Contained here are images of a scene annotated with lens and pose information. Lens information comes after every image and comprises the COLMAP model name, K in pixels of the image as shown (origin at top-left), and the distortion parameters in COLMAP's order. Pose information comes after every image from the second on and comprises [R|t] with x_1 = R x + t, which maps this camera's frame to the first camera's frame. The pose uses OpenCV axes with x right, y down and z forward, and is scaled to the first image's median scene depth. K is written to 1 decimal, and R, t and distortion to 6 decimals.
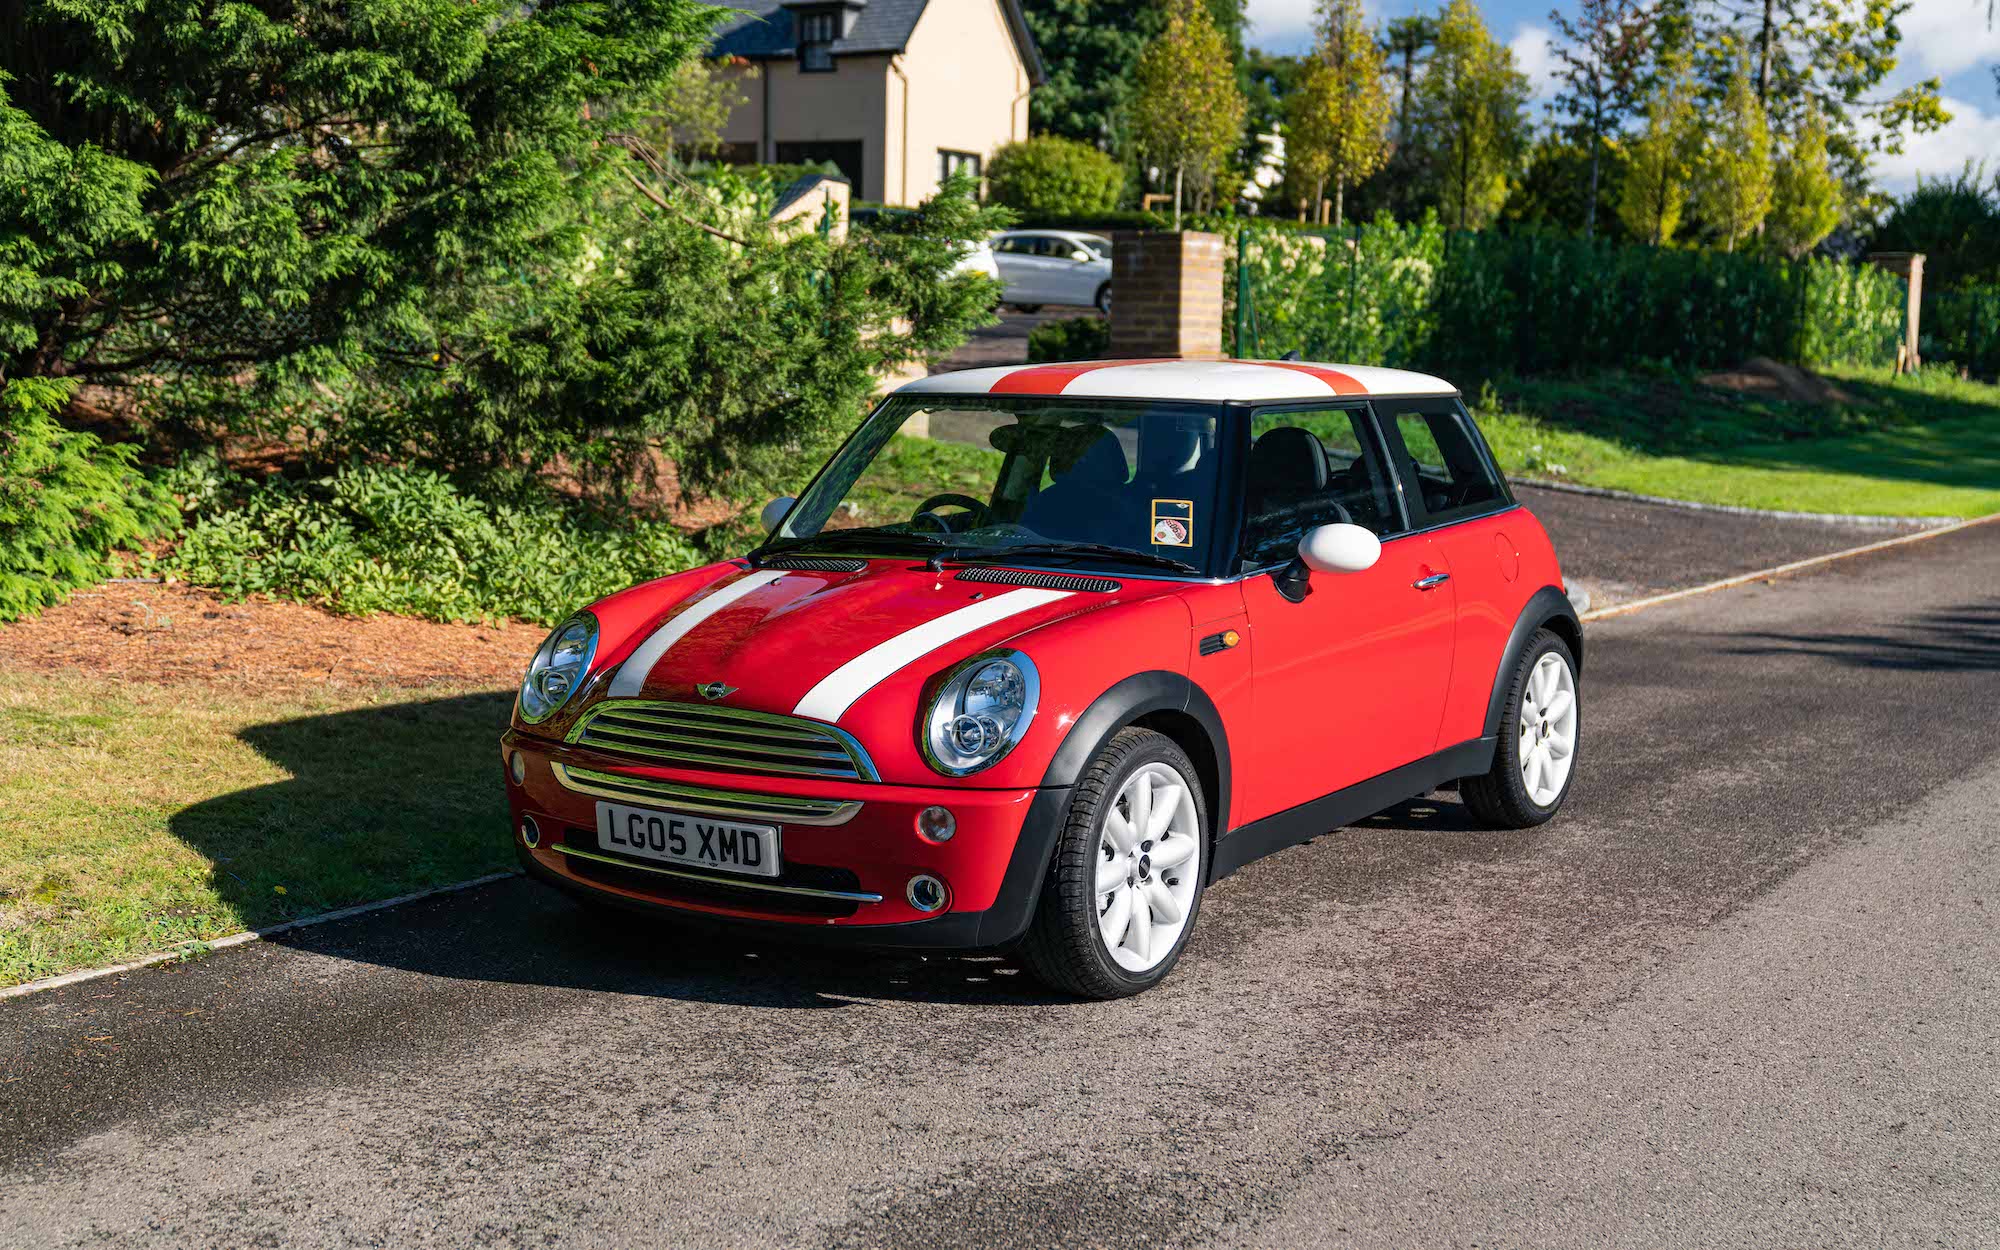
lens RADIAL K [[2487.1, 0, 971.2], [0, 2487.1, 637.9], [0, 0, 1]] dist [0.013833, 0.000000]
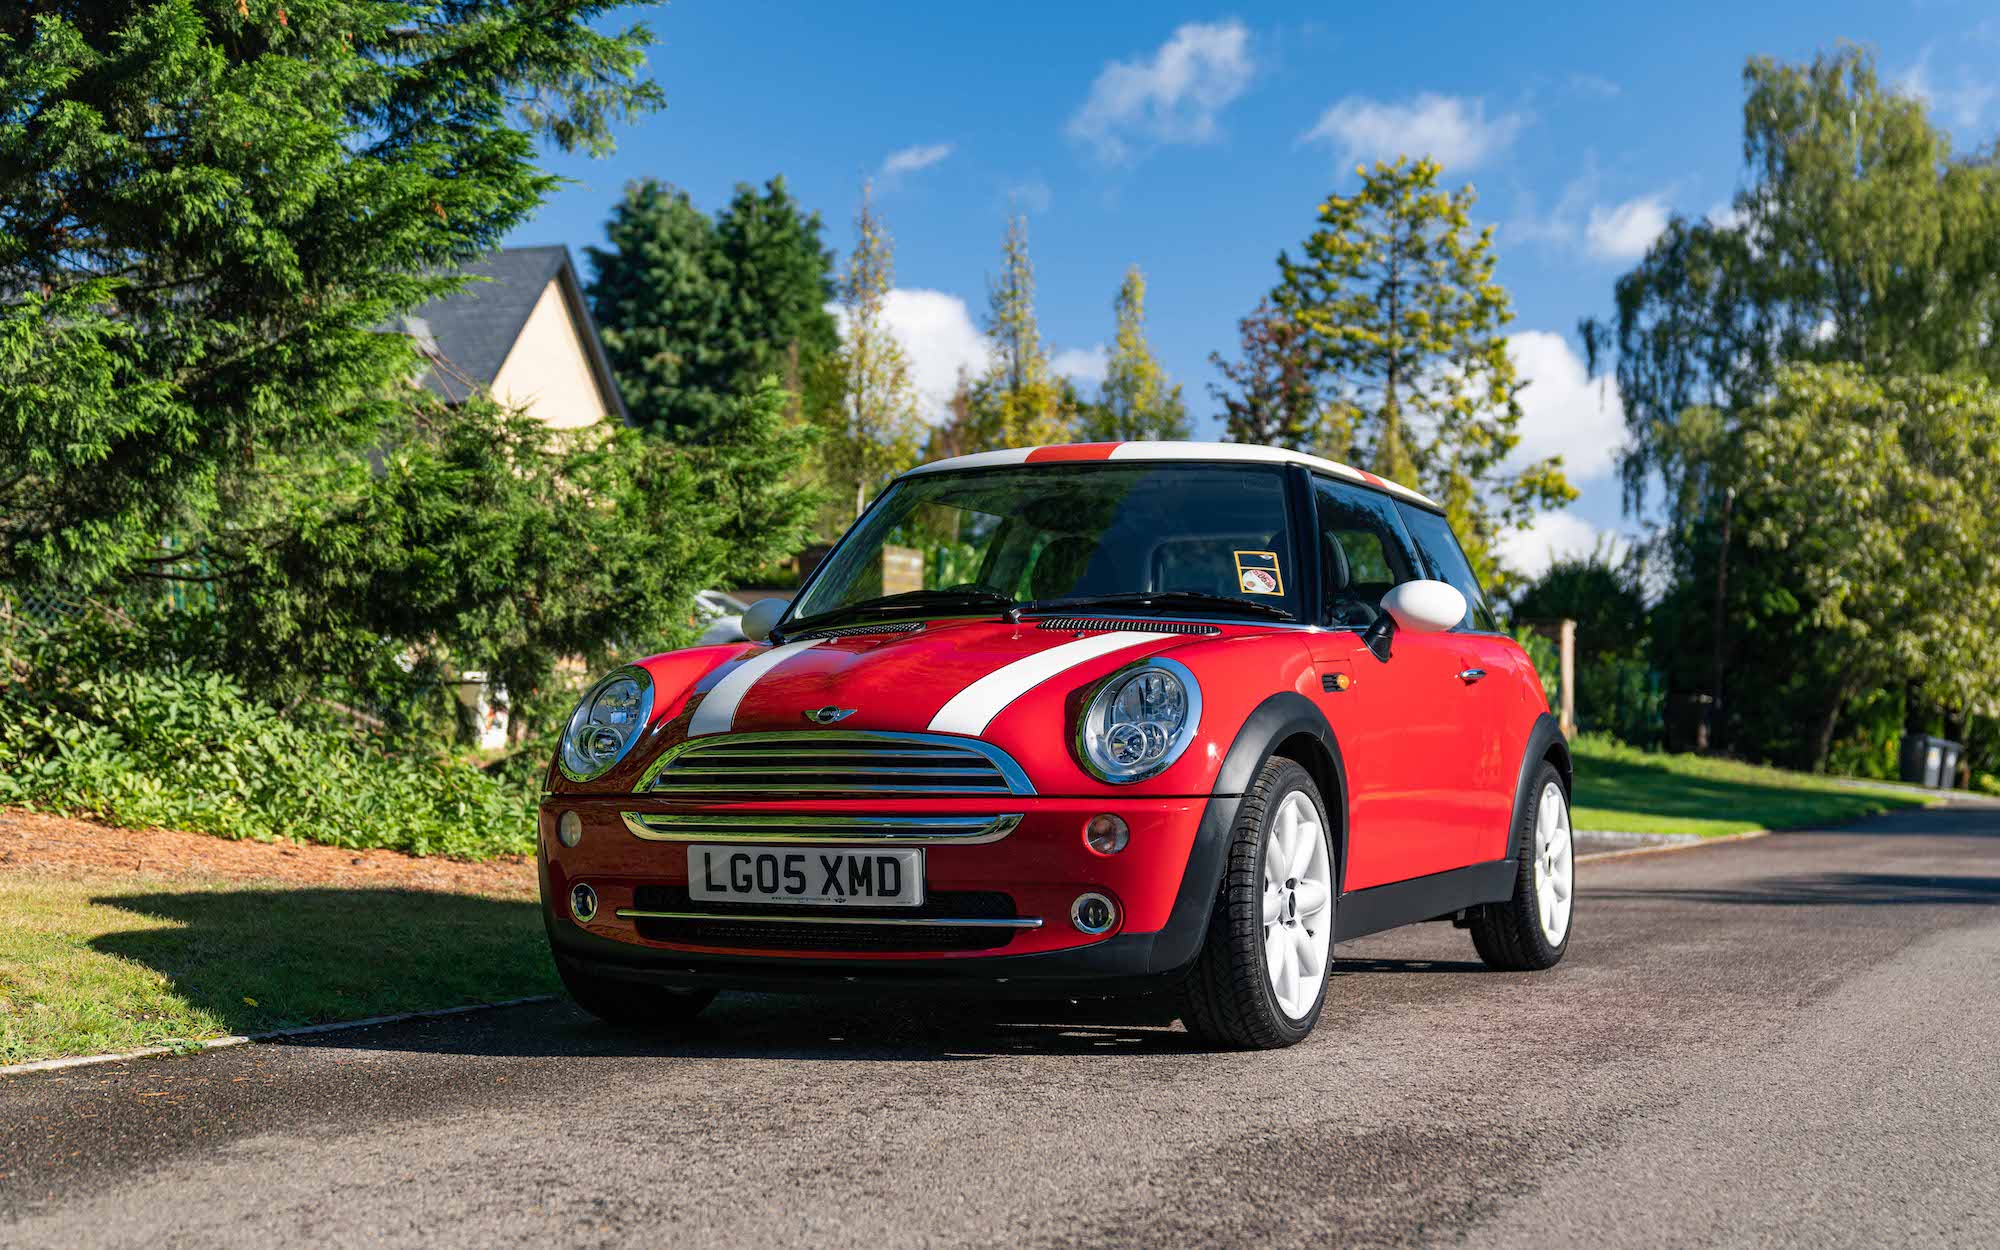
lens RADIAL K [[2775.7, 0, 1051.1], [0, 2775.7, 633.7], [0, 0, 1]] dist [-0.003654, 0.000000]
pose [[0.980306, 0.002247, 0.197471, -0.122321], [0.030647, 0.986090, -0.163362, 0.087465], [-0.195091, 0.166197, 0.966601, 0.003609]]
